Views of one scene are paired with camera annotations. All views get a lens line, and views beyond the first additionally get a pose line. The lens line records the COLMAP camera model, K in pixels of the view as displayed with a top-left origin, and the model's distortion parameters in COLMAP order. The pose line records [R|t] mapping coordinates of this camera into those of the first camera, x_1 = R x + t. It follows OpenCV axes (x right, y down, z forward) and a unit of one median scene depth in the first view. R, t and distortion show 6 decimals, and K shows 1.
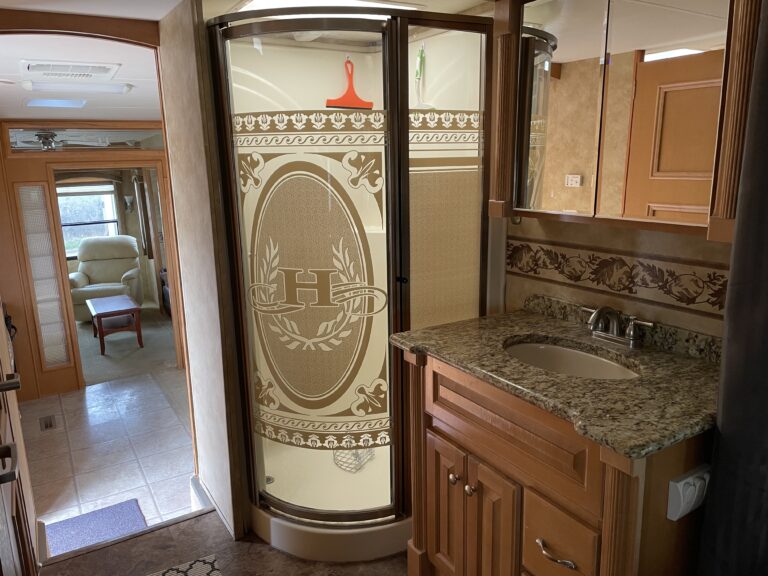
lens RADIAL K [[581.8, 0, 383.3], [0, 581.8, 280.7], [0, 0, 1]] dist [0.113860, -0.144108]
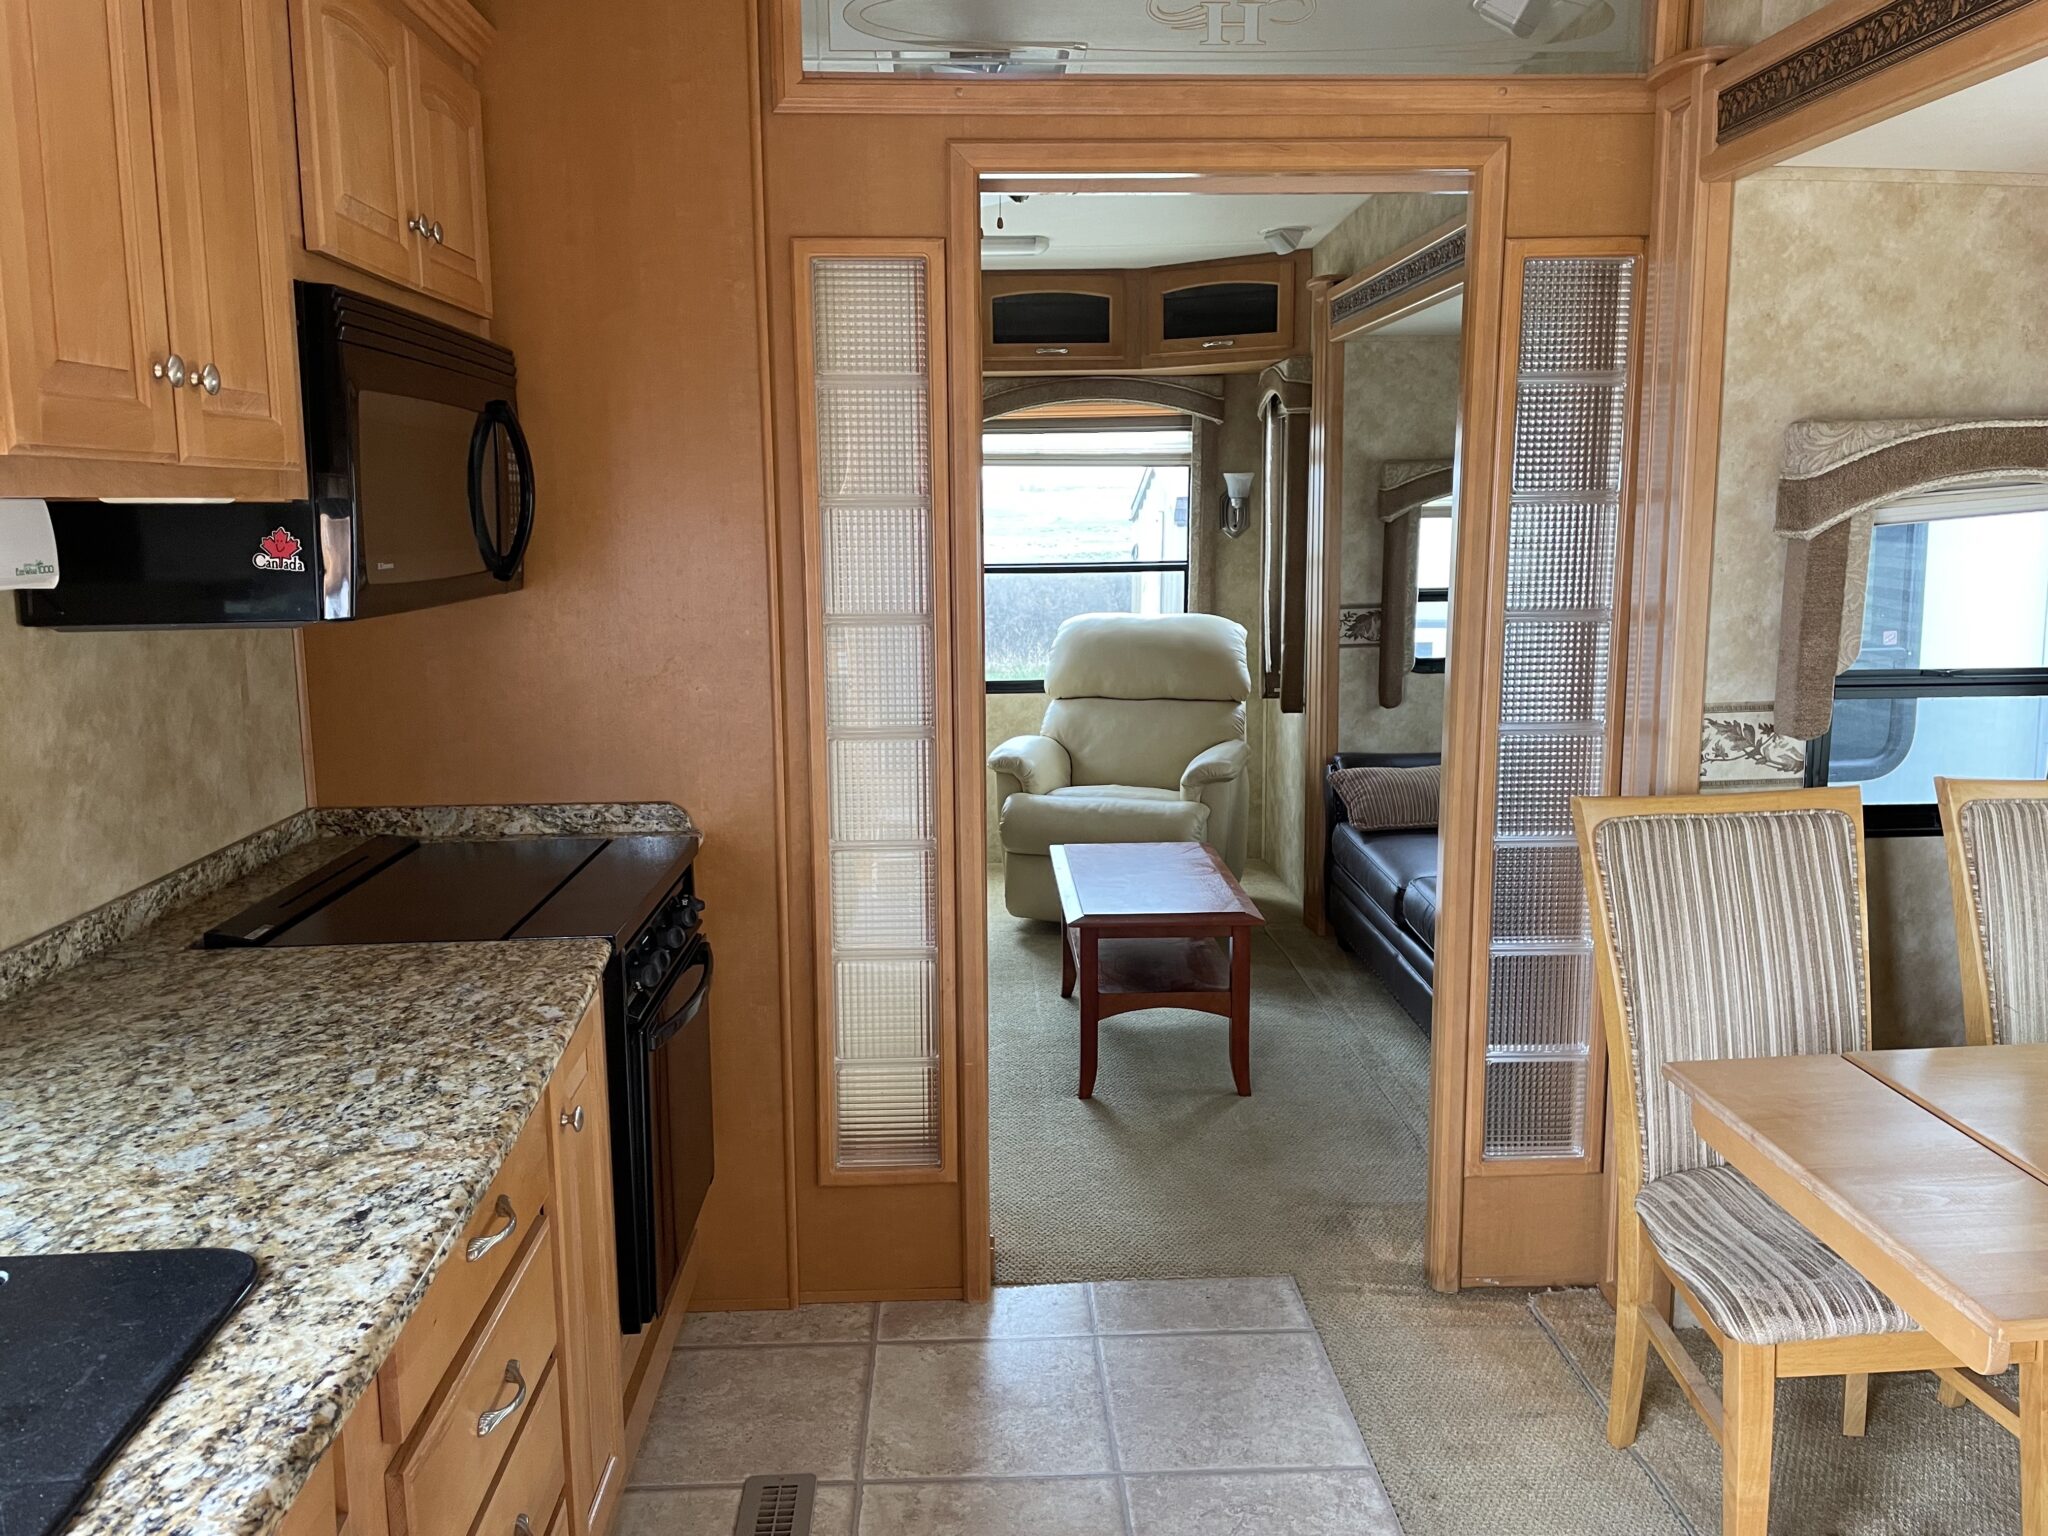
lens RADIAL K [[1551.5, 0, 1022.0], [0, 1551.5, 748.6], [0, 0, 1]] dist [0.113860, -0.144108]
pose [[0.874058, 0.097498, -0.475938, -0.205591], [-0.118012, 0.992923, -0.013322, 0.002269], [0.471271, 0.067811, 0.879378, 0.418174]]
